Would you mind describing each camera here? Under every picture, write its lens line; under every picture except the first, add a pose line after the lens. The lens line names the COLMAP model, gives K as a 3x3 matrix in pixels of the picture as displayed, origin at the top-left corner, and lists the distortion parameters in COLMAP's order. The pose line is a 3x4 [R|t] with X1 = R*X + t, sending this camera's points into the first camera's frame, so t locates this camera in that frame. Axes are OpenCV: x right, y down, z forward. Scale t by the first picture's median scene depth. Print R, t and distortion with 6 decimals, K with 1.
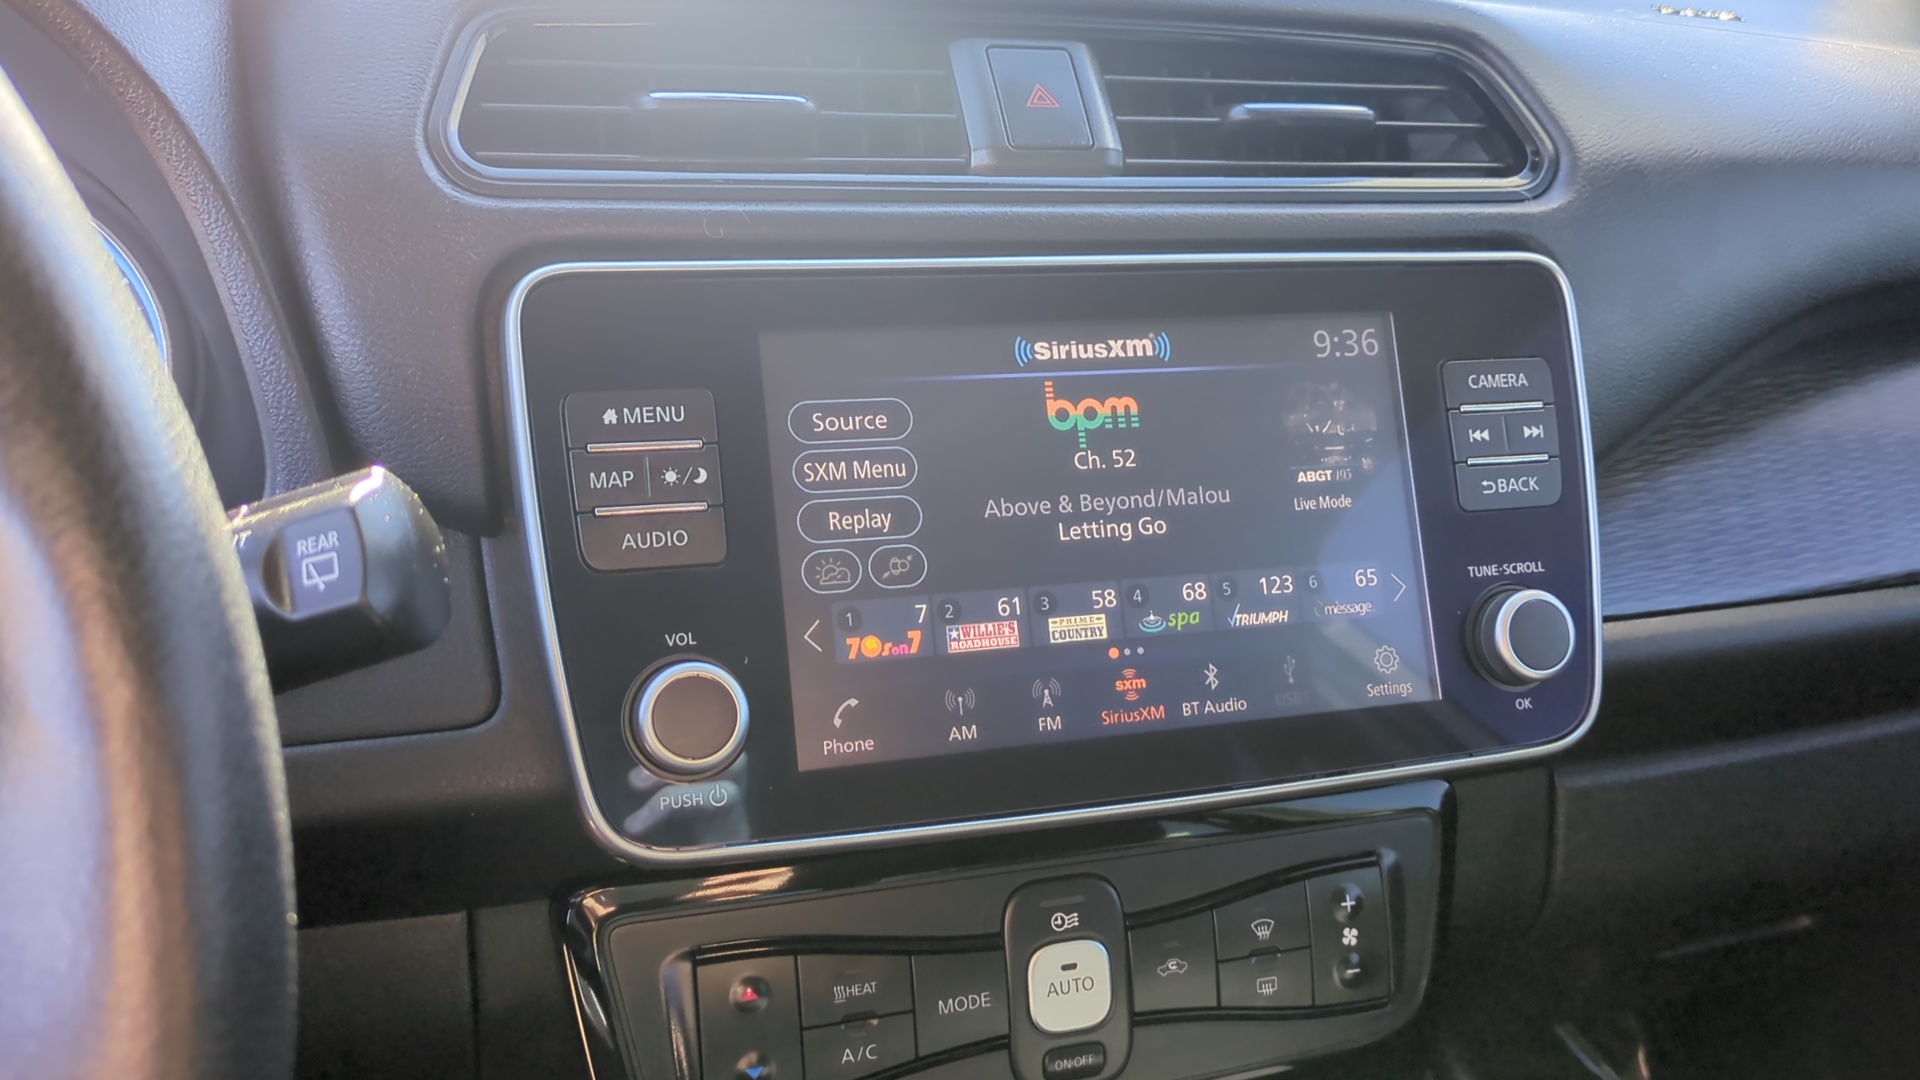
lens RADIAL K [[1645.0, 0, 964.1], [0, 1645.0, 538.7], [0, 0, 1]] dist [0.061850, -0.073260]
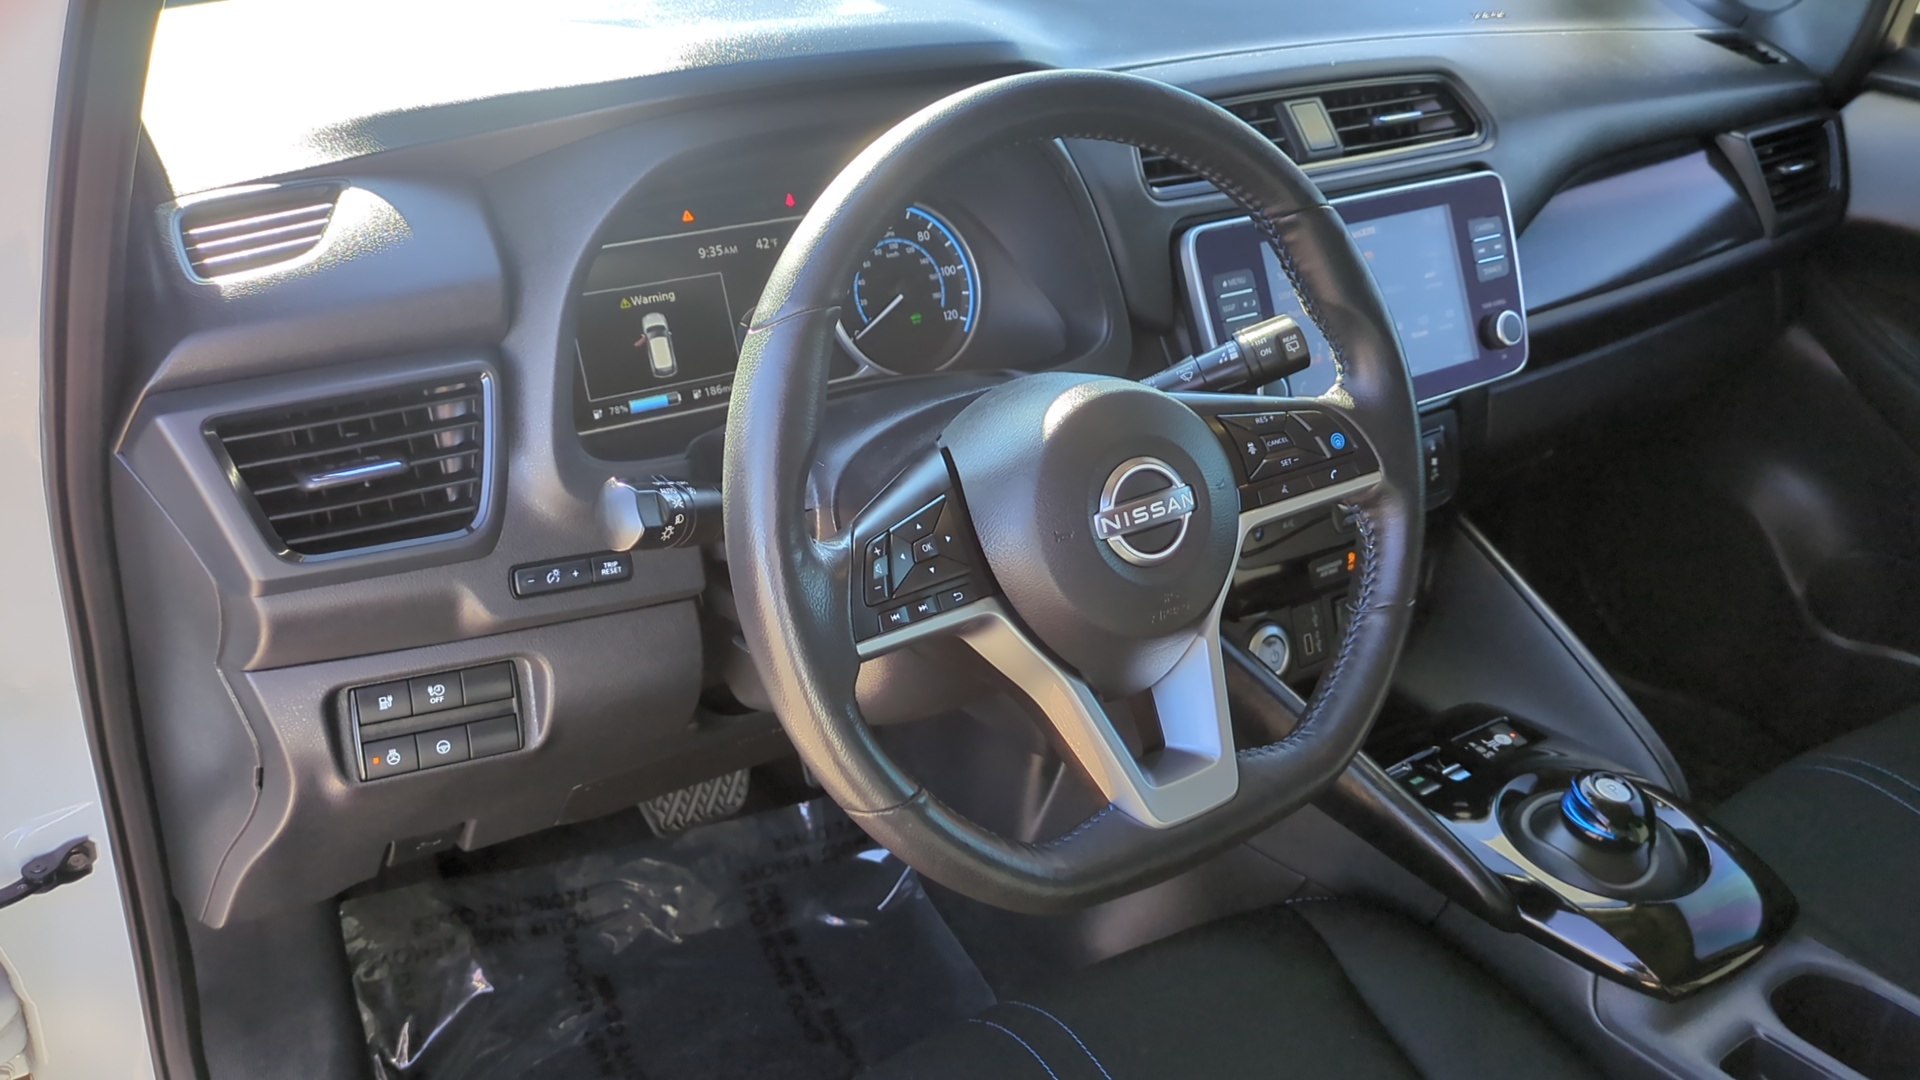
lens RADIAL K [[1645.0, 0, 974.6], [0, 1645.0, 537.2], [0, 0, 1]] dist [0.061850, -0.073260]
pose [[0.954854, -0.144161, 0.259754, -1.130146], [0.103191, 0.980873, 0.165045, -0.129850], [-0.278579, -0.130789, 0.951466, -1.216712]]
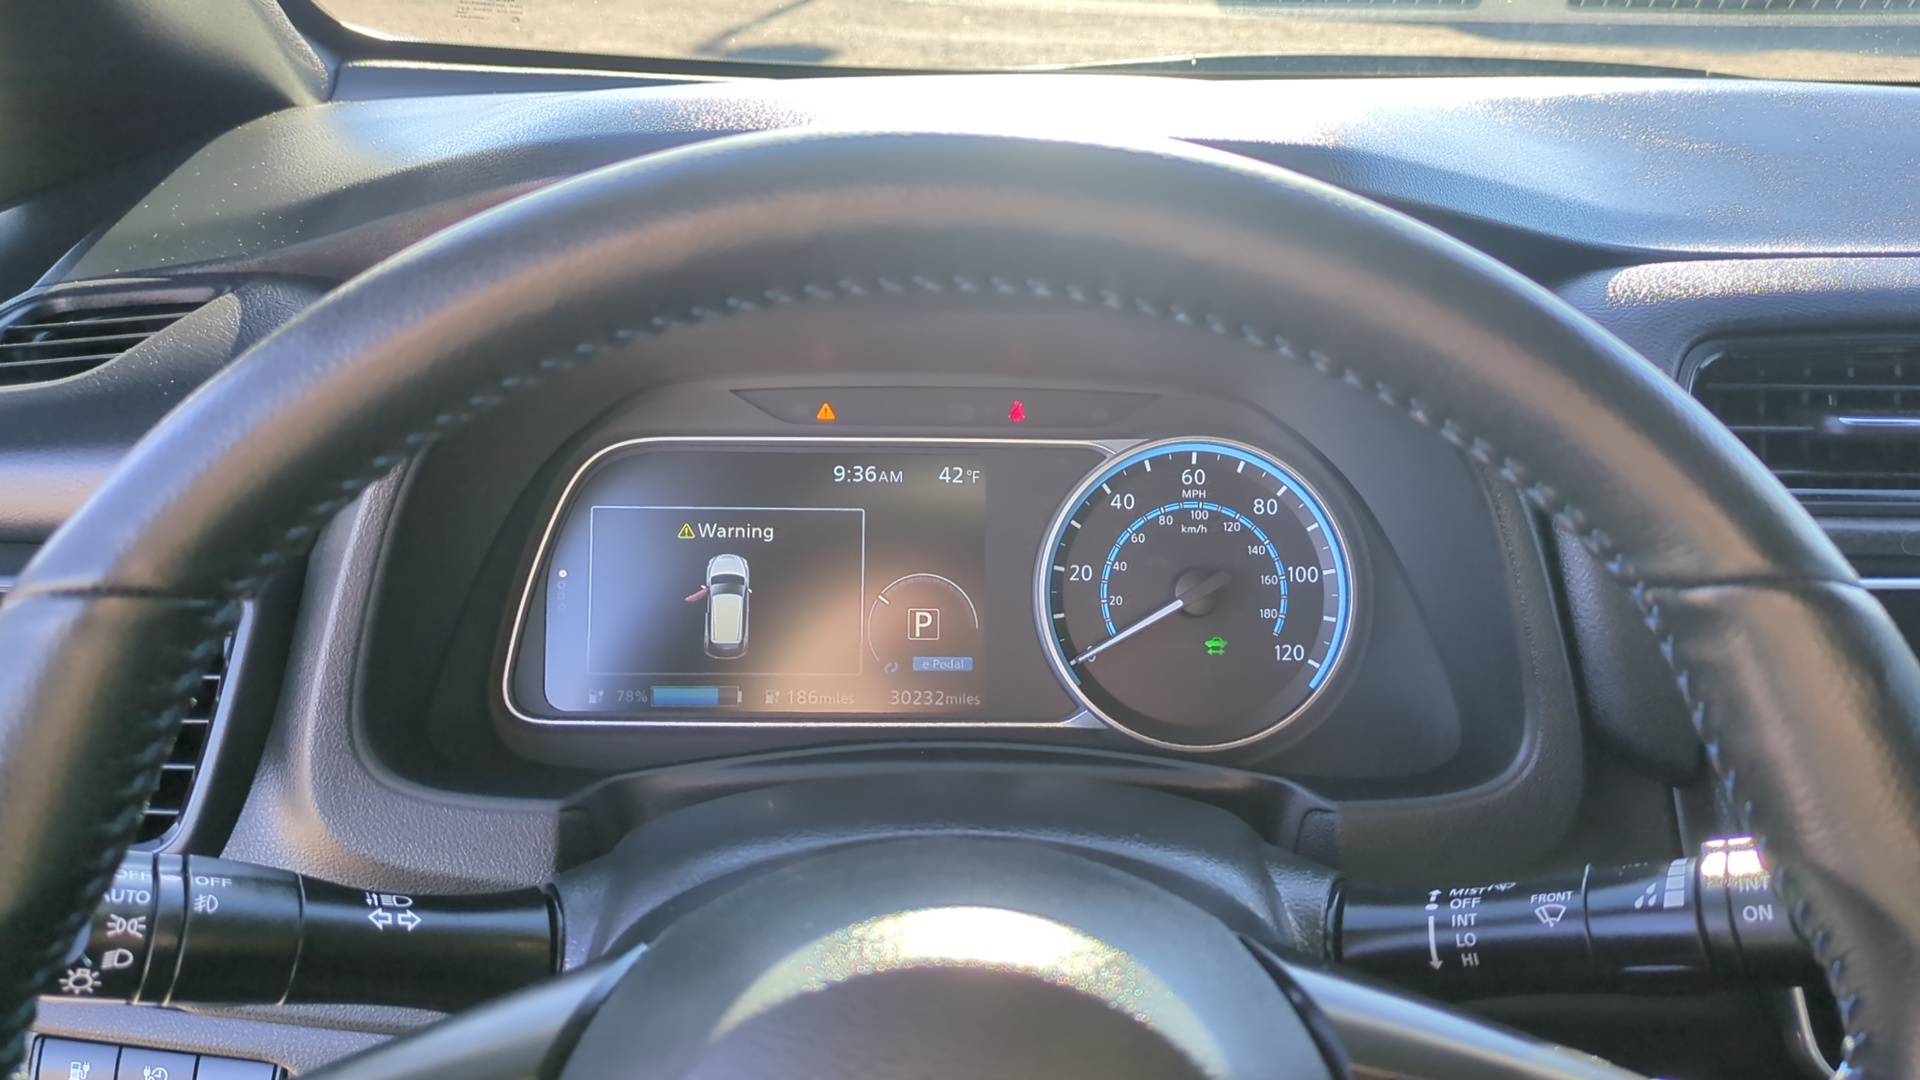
lens RADIAL K [[1645.0, 0, 967.3], [0, 1645.0, 544.7], [0, 0, 1]] dist [0.061850, -0.073260]
pose [[0.956111, 0.068762, -0.284822, -0.404710], [-0.065030, 0.997628, 0.022549, -0.153802], [0.285697, -0.003037, 0.958315, -0.279796]]
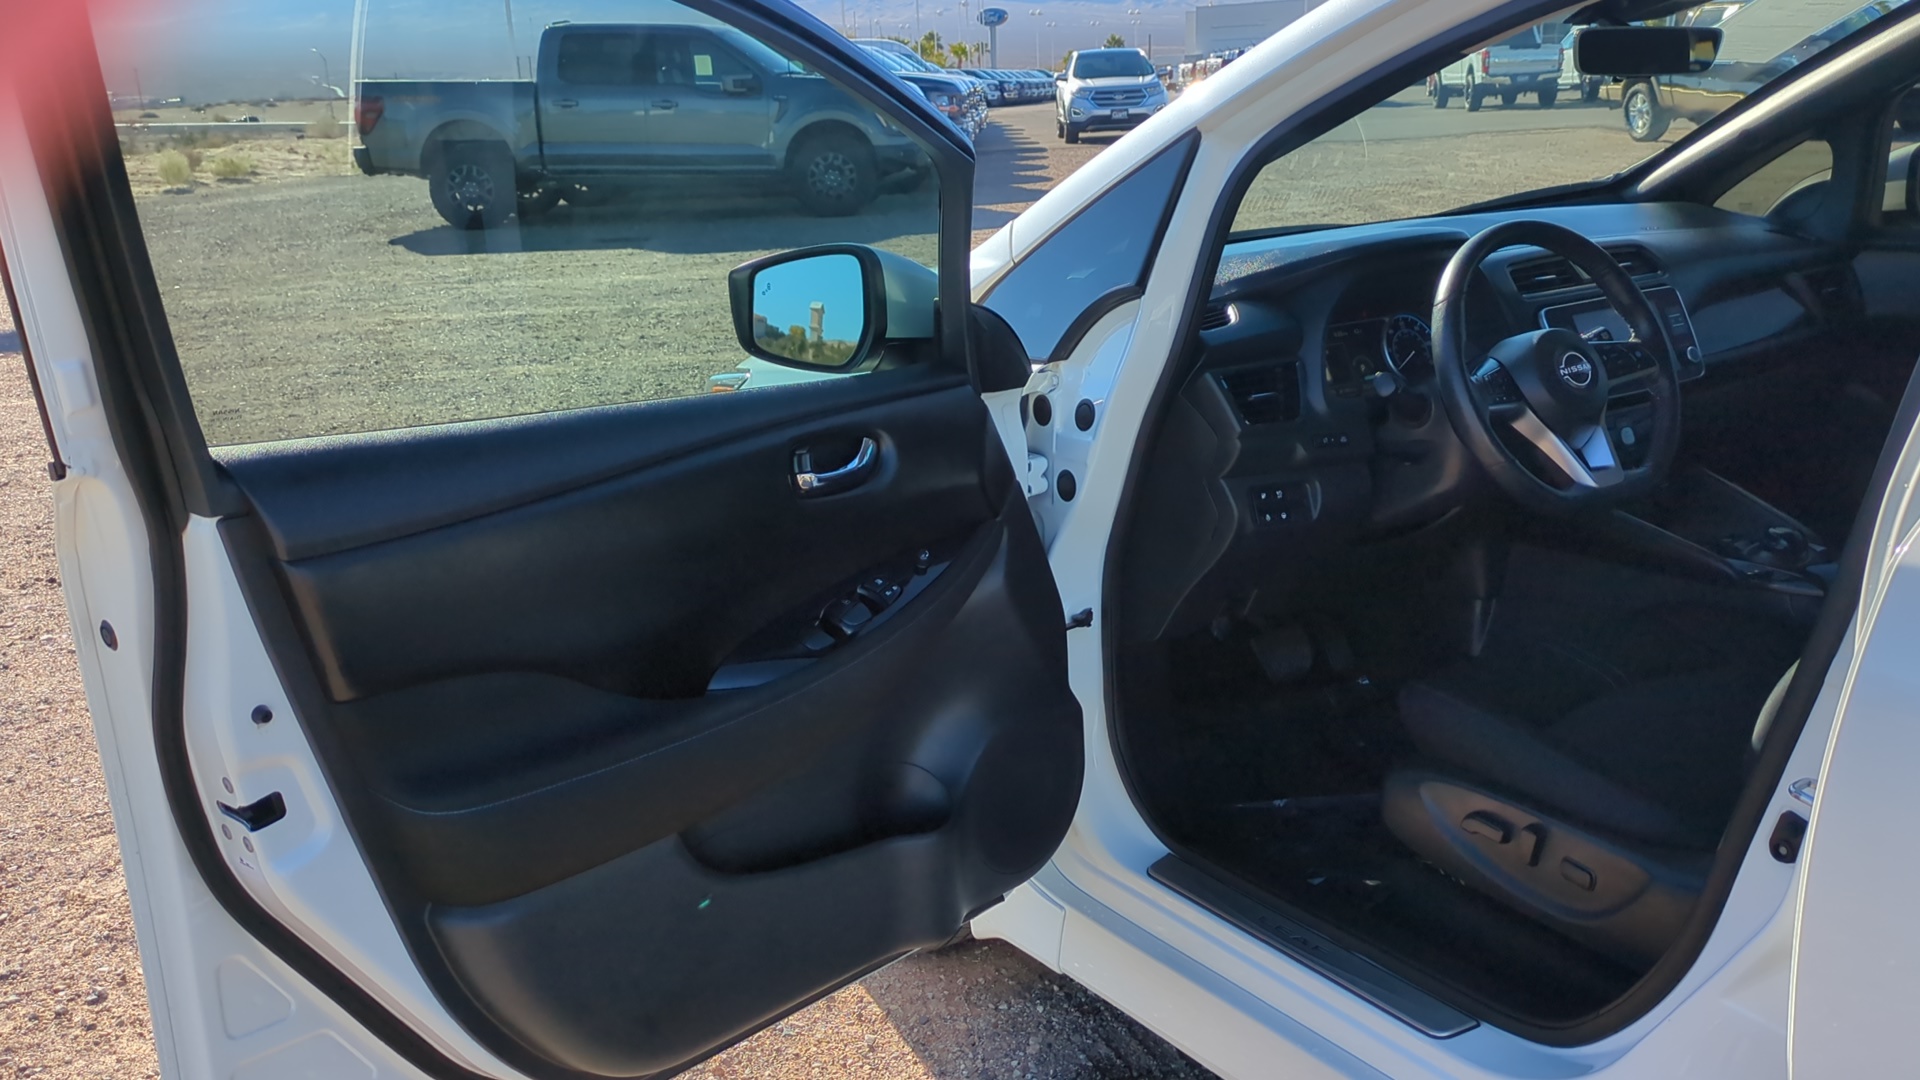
lens RADIAL K [[1645.0, 0, 970.4], [0, 1645.0, 533.5], [0, 0, 1]] dist [0.061850, -0.073260]
pose [[0.960475, -0.171354, 0.219377, -3.085534], [0.191265, 0.978832, -0.072837, 0.556432], [-0.202252, 0.111917, 0.972917, -3.574842]]
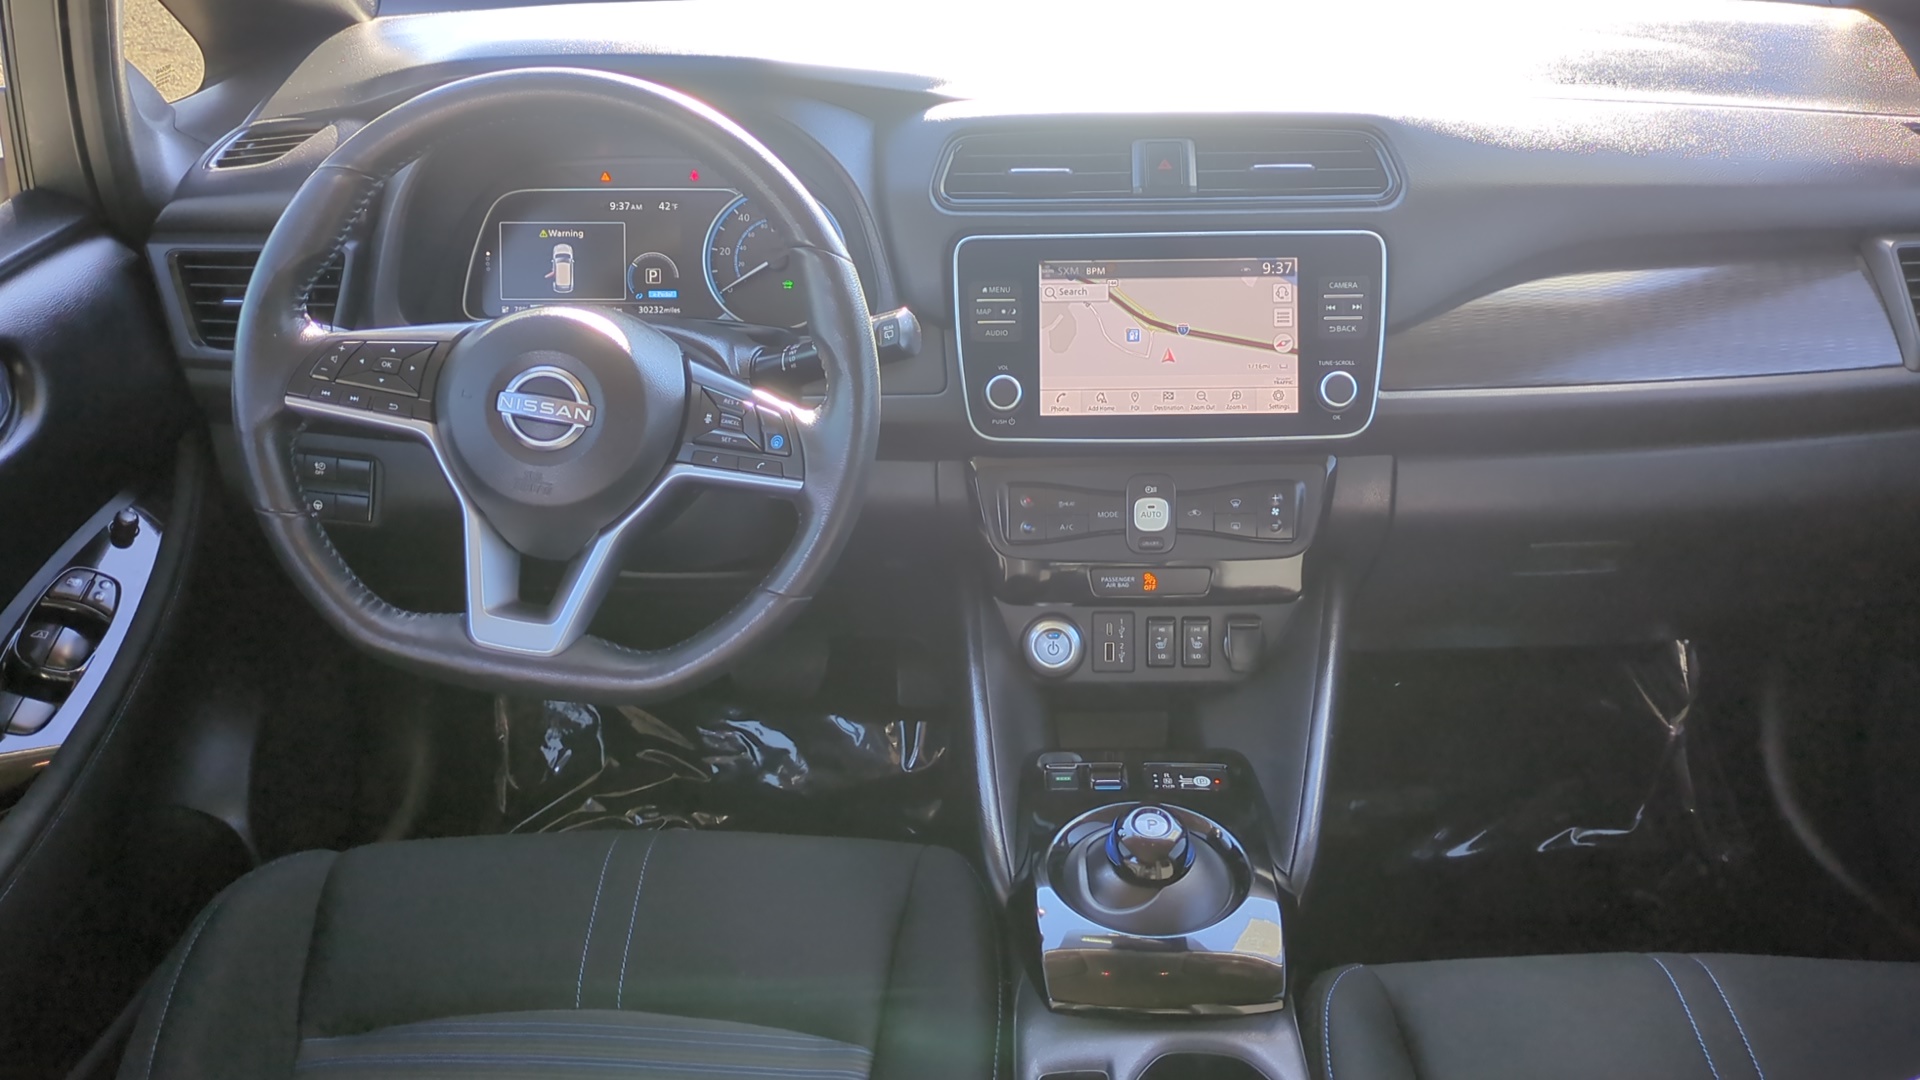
lens RADIAL K [[1645.0, 0, 966.2], [0, 1645.0, 548.8], [0, 0, 1]] dist [0.061850, -0.073260]
pose [[0.941843, 0.093821, -0.322692, 0.632184], [-0.054166, 0.990065, 0.129761, 0.003247], [0.331661, -0.104736, 0.937567, -1.537076]]
